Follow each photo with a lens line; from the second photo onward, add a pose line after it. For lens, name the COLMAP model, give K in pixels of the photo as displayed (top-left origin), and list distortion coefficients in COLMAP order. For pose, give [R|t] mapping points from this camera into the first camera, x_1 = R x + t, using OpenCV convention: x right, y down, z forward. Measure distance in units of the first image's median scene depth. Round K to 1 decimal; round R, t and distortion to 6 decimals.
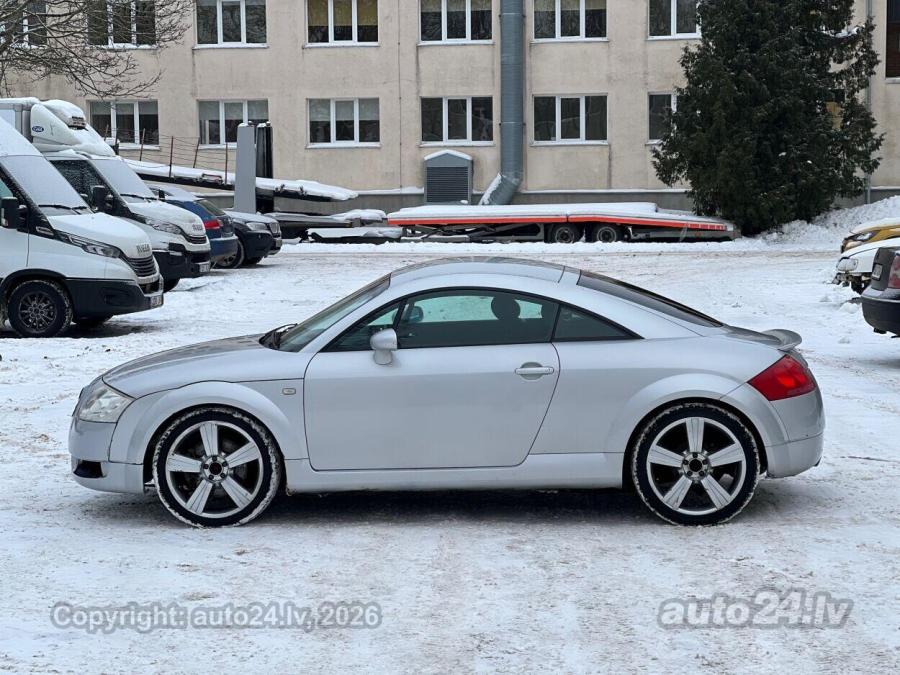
lens RADIAL K [[1959.7, 0, 444.2], [0, 1959.7, 309.9], [0, 0, 1]] dist [-0.050792, 4.245878]
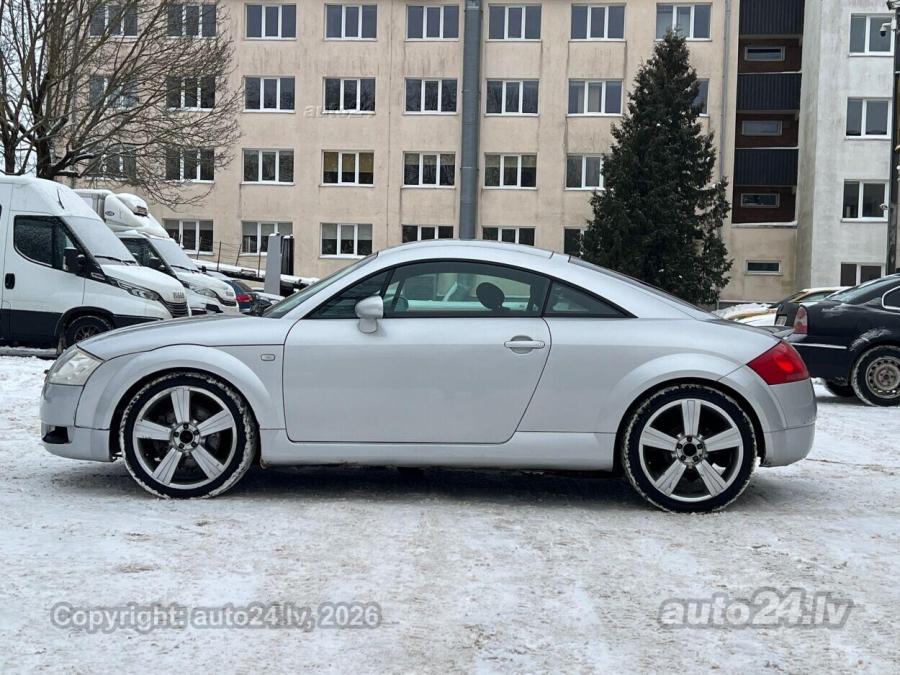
lens RADIAL K [[1321.3, 0, 450.0], [0, 1321.3, 337.5], [0, 0, 1]] dist [0.222747, -0.784865]
pose [[0.998954, 0.036198, 0.027936, -0.008825], [-0.035066, 0.998585, -0.039987, 0.054338], [-0.029343, 0.038966, 0.998810, 0.350450]]
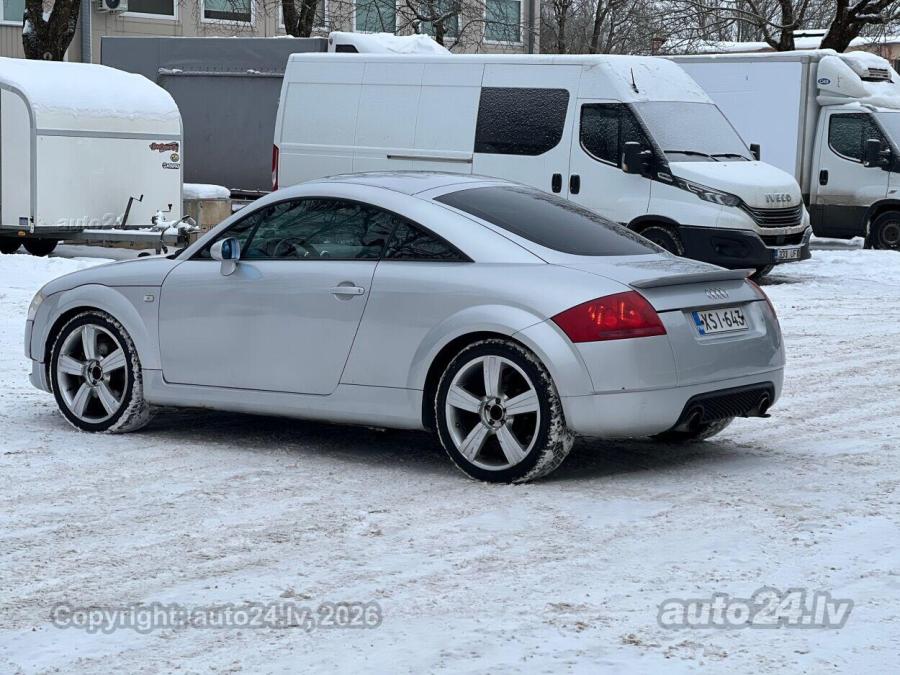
lens RADIAL K [[1959.7, 0, 444.2], [0, 1959.7, 309.9], [0, 0, 1]] dist [-0.050792, 4.245878]
pose [[0.828119, 0.060571, -0.557270, 0.576123], [-0.054725, 0.998132, 0.027166, 0.012985], [0.557874, 0.008000, 0.829887, 0.280492]]
